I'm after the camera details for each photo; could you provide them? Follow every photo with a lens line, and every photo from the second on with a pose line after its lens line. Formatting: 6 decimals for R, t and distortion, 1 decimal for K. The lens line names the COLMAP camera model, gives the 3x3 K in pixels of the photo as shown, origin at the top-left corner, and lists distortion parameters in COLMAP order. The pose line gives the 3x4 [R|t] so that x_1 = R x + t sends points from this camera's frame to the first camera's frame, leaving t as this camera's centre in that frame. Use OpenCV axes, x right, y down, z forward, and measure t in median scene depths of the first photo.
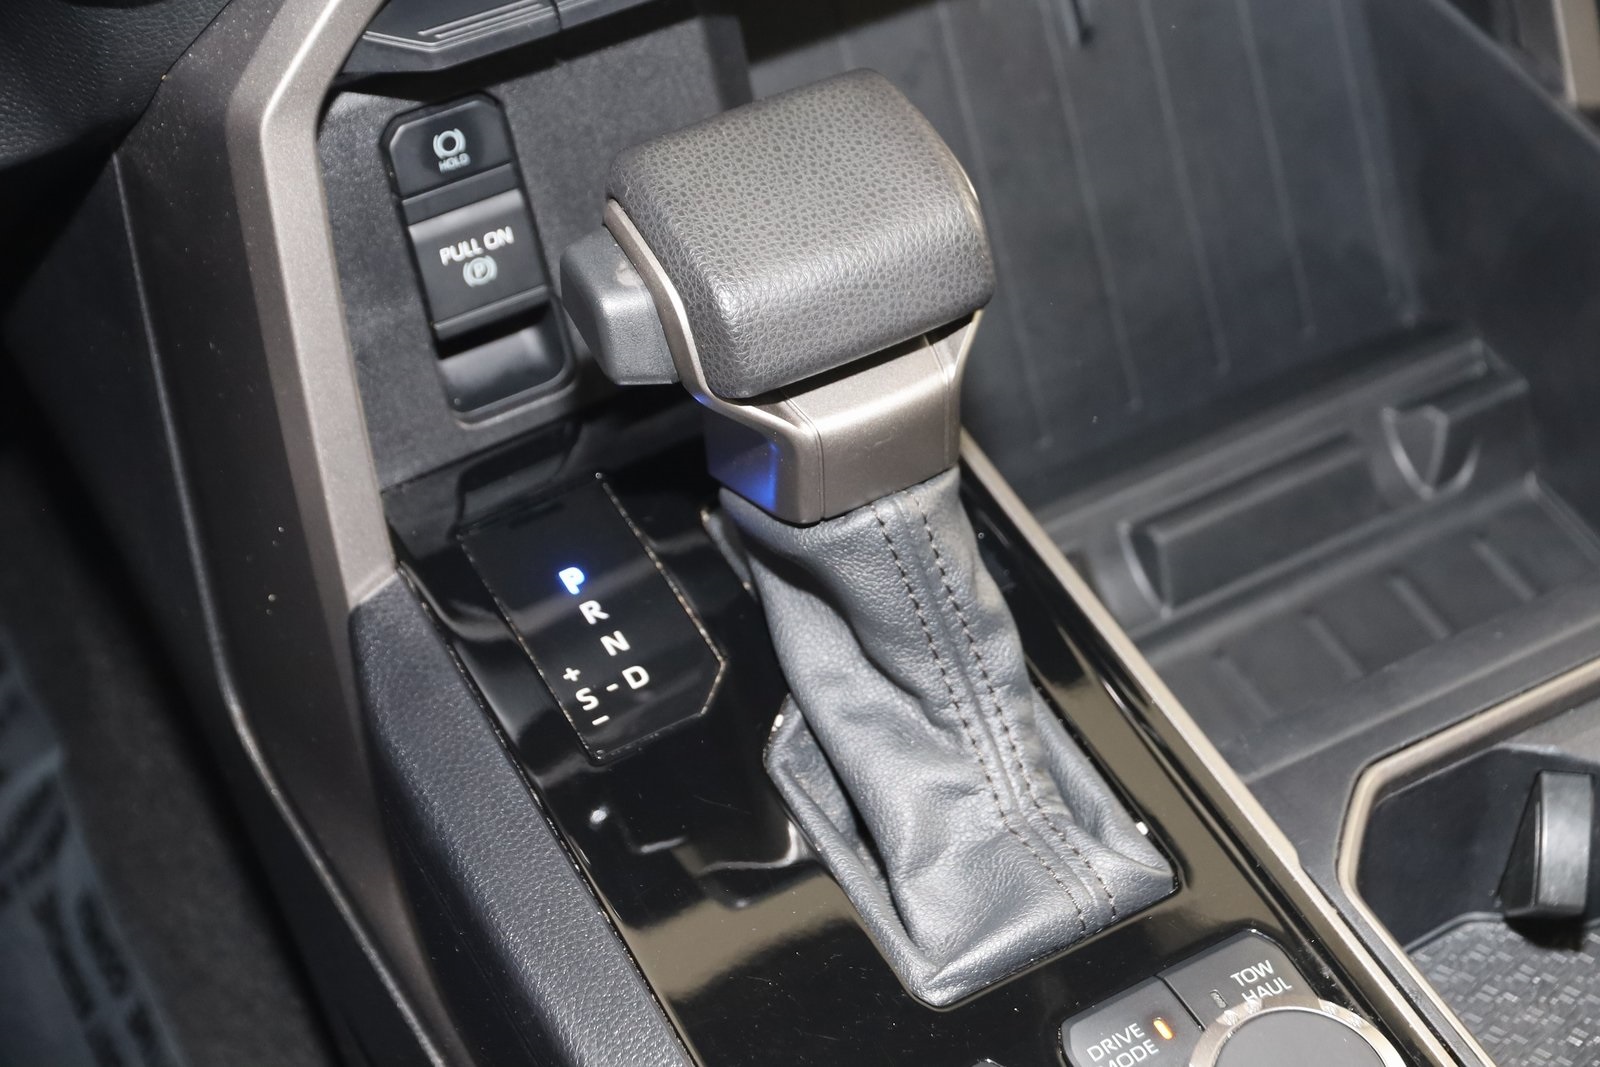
lens RADIAL K [[2760.9, 0, 797.3], [0, 2760.9, 532.3], [0, 0, 1]] dist [0.101135, 0.000000]
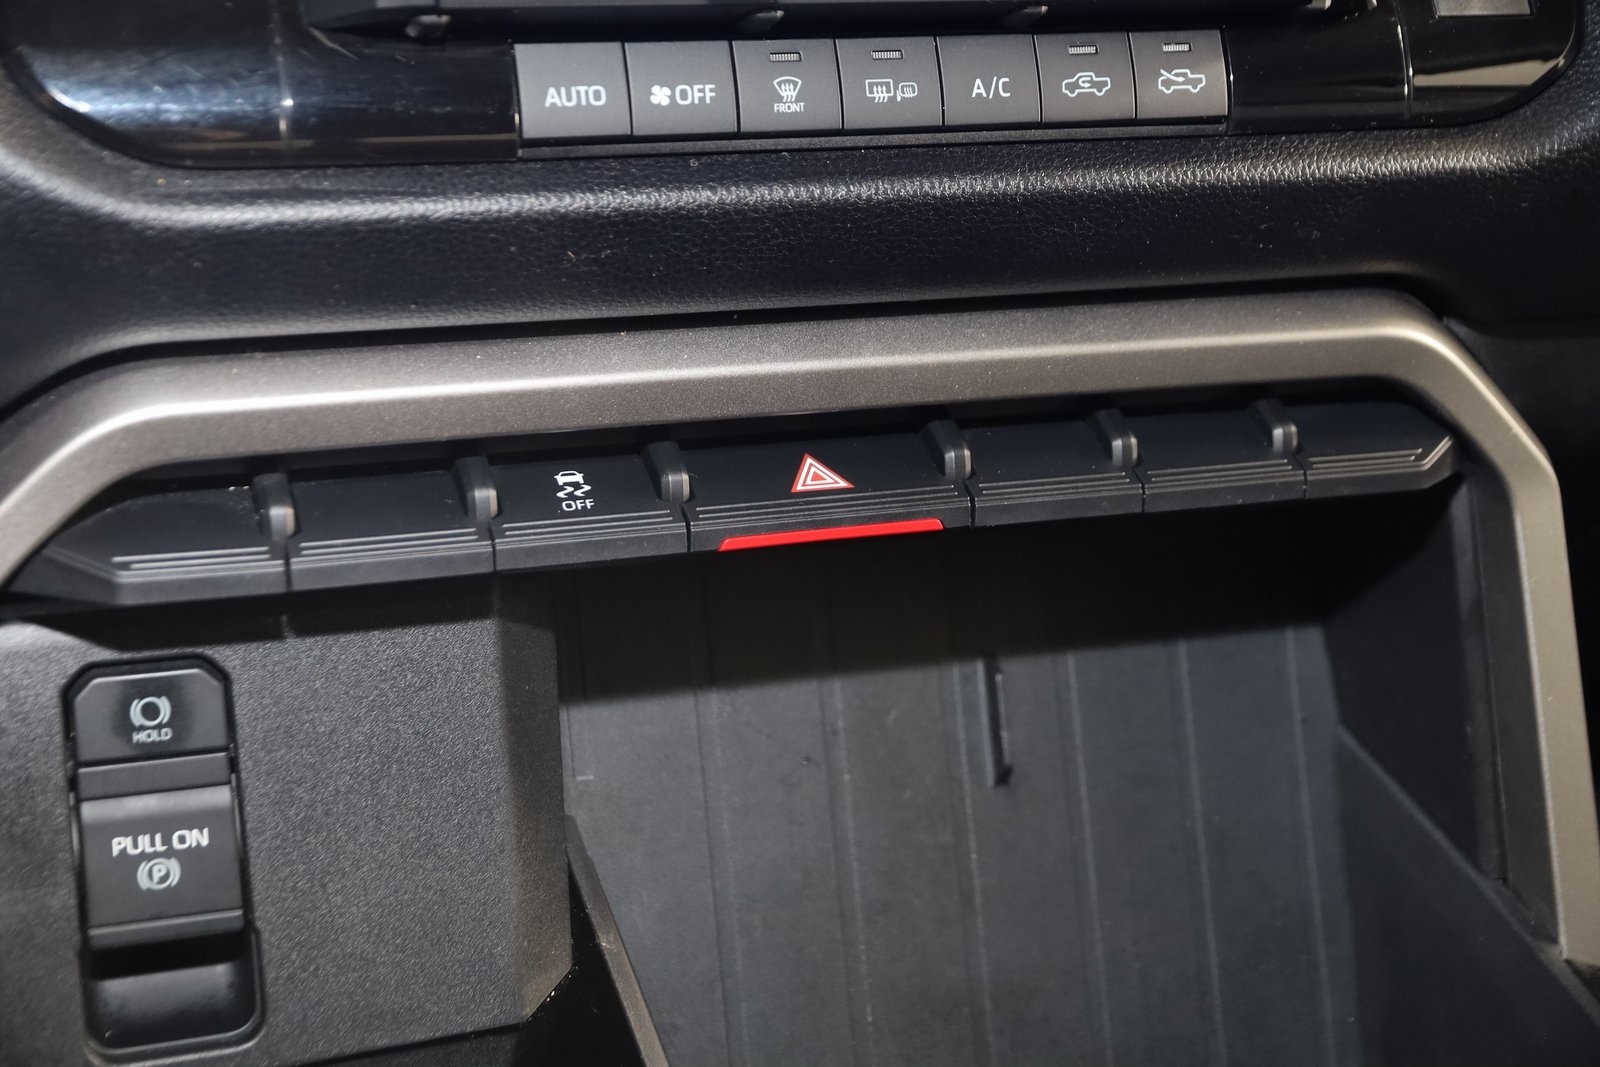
lens RADIAL K [[2272.3, 0, 798.0], [0, 2272.3, 538.6], [0, 0, 1]] dist [0.001781, 0.000000]
pose [[0.978833, 0.158674, -0.129259, 0.141224], [-0.193119, 0.925191, -0.326690, -0.003499], [0.067752, 0.344738, 0.936251, 0.354238]]
